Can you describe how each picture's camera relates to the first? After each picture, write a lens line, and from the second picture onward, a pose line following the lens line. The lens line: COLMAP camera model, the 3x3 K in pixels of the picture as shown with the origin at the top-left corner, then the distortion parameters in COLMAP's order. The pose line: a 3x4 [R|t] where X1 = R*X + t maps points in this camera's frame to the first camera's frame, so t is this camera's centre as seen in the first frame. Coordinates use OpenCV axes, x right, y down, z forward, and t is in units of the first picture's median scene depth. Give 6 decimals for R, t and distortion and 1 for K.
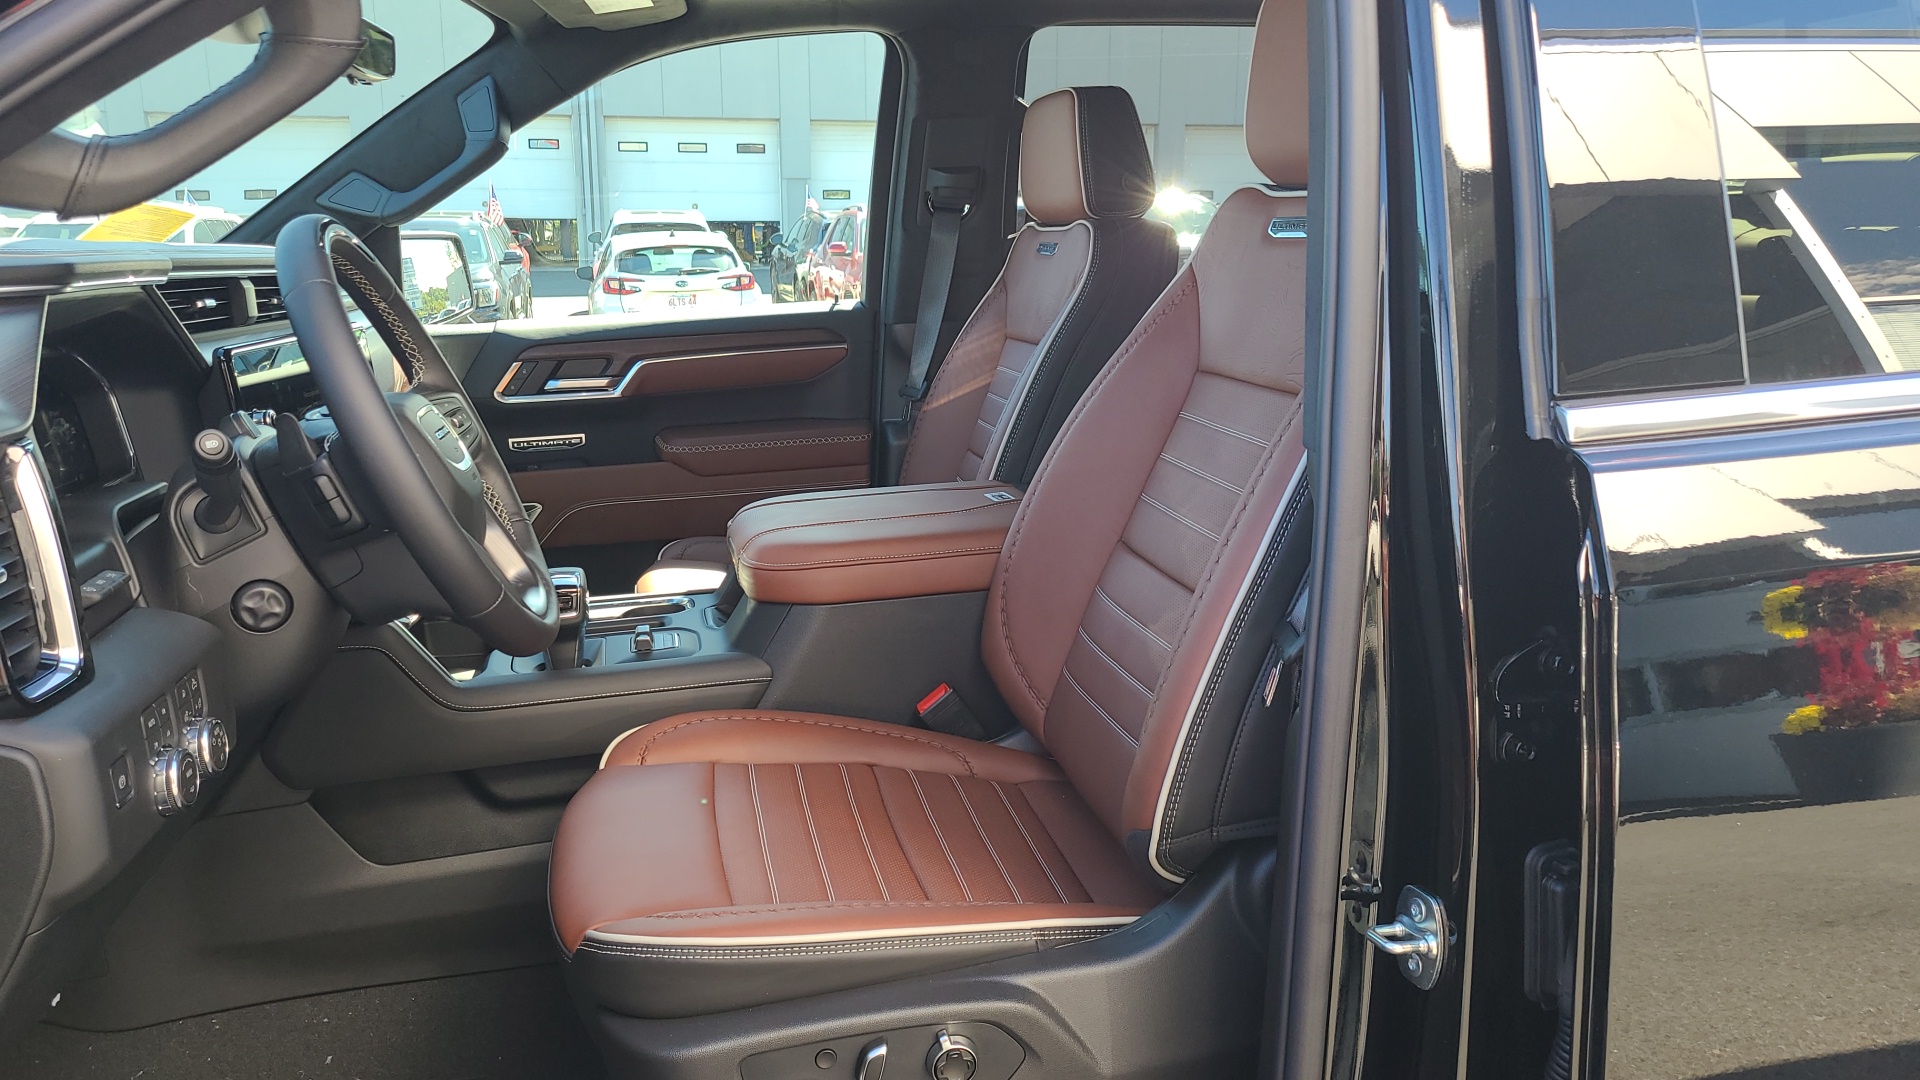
lens RADIAL K [[1418.1, 0, 958.4], [0, 1418.1, 535.5], [0, 0, 1]] dist [0.042093, -0.017248]
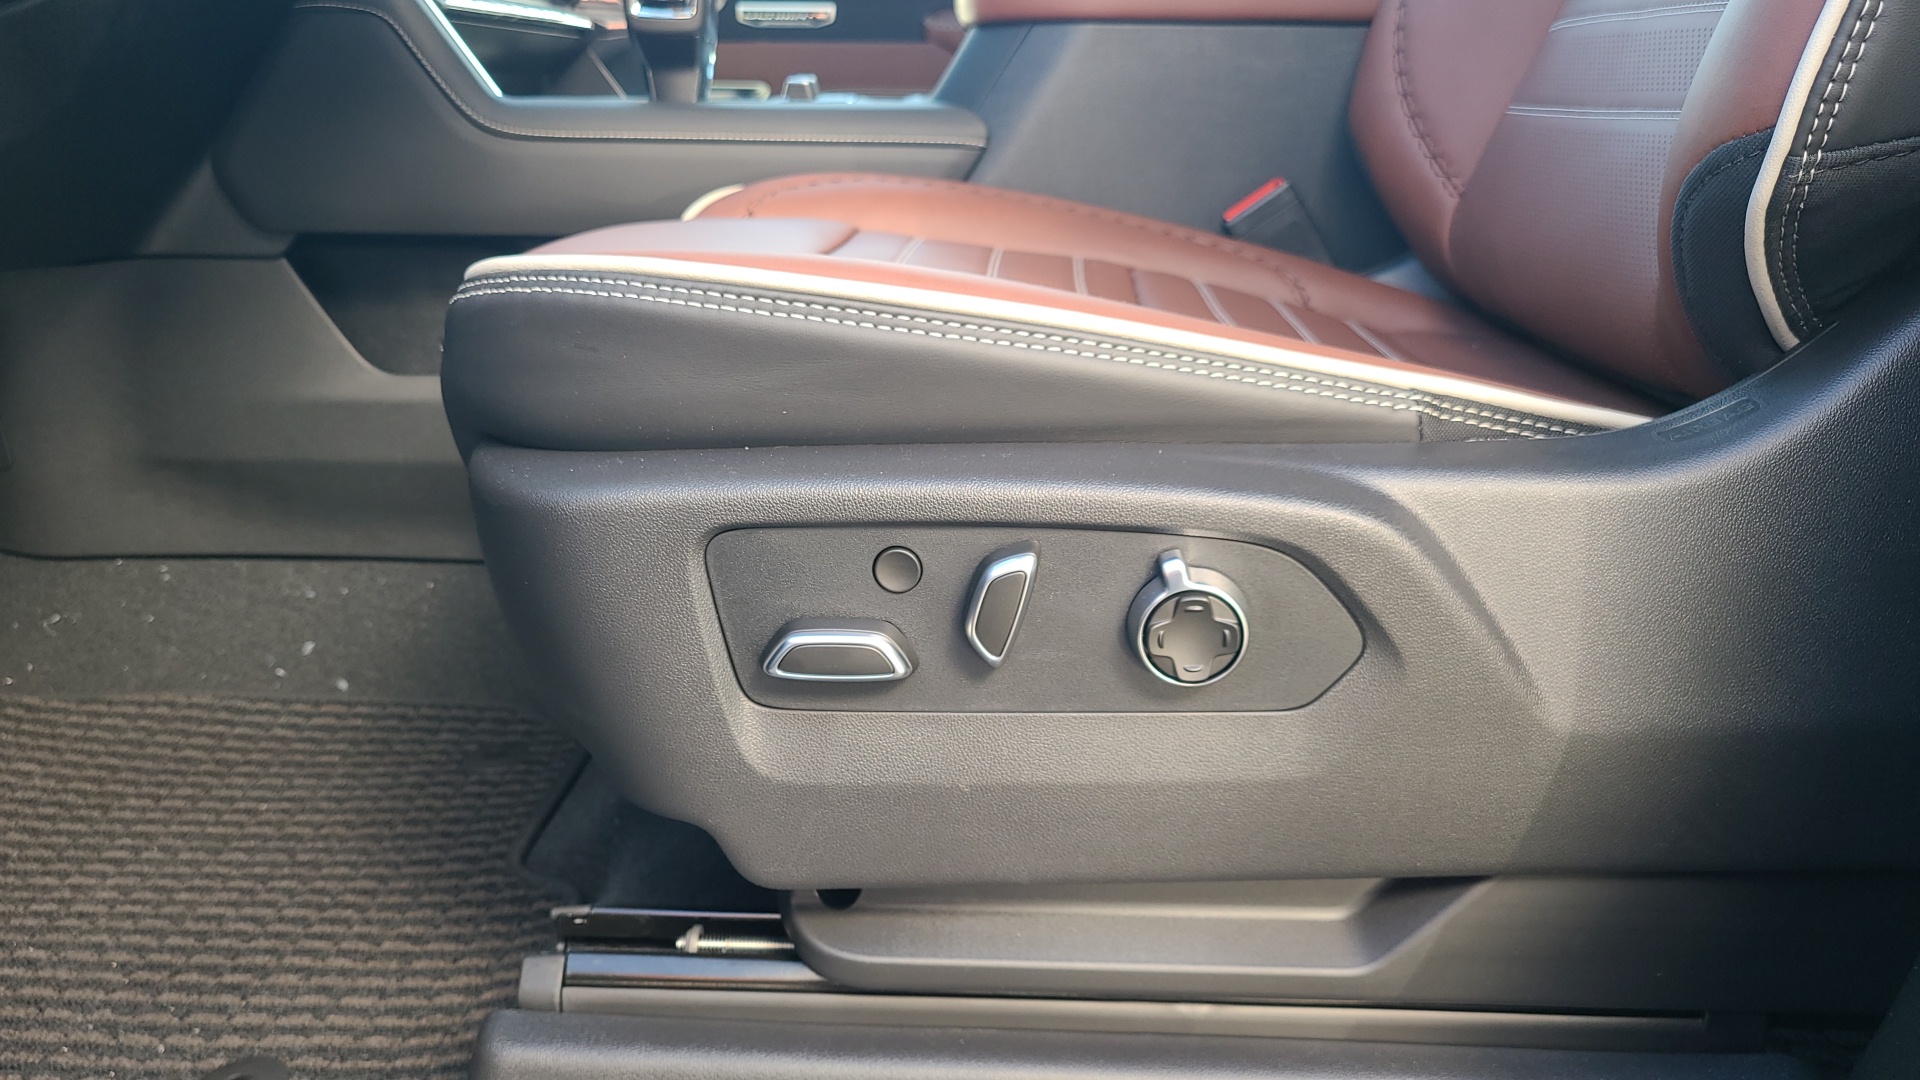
lens RADIAL K [[1418.1, 0, 957.4], [0, 1418.1, 544.6], [0, 0, 1]] dist [0.042093, -0.017248]
pose [[0.965680, 0.108414, -0.236027, 0.026538], [-0.089869, 0.992059, 0.087992, 0.309774], [0.243693, -0.063761, 0.967754, 0.564477]]
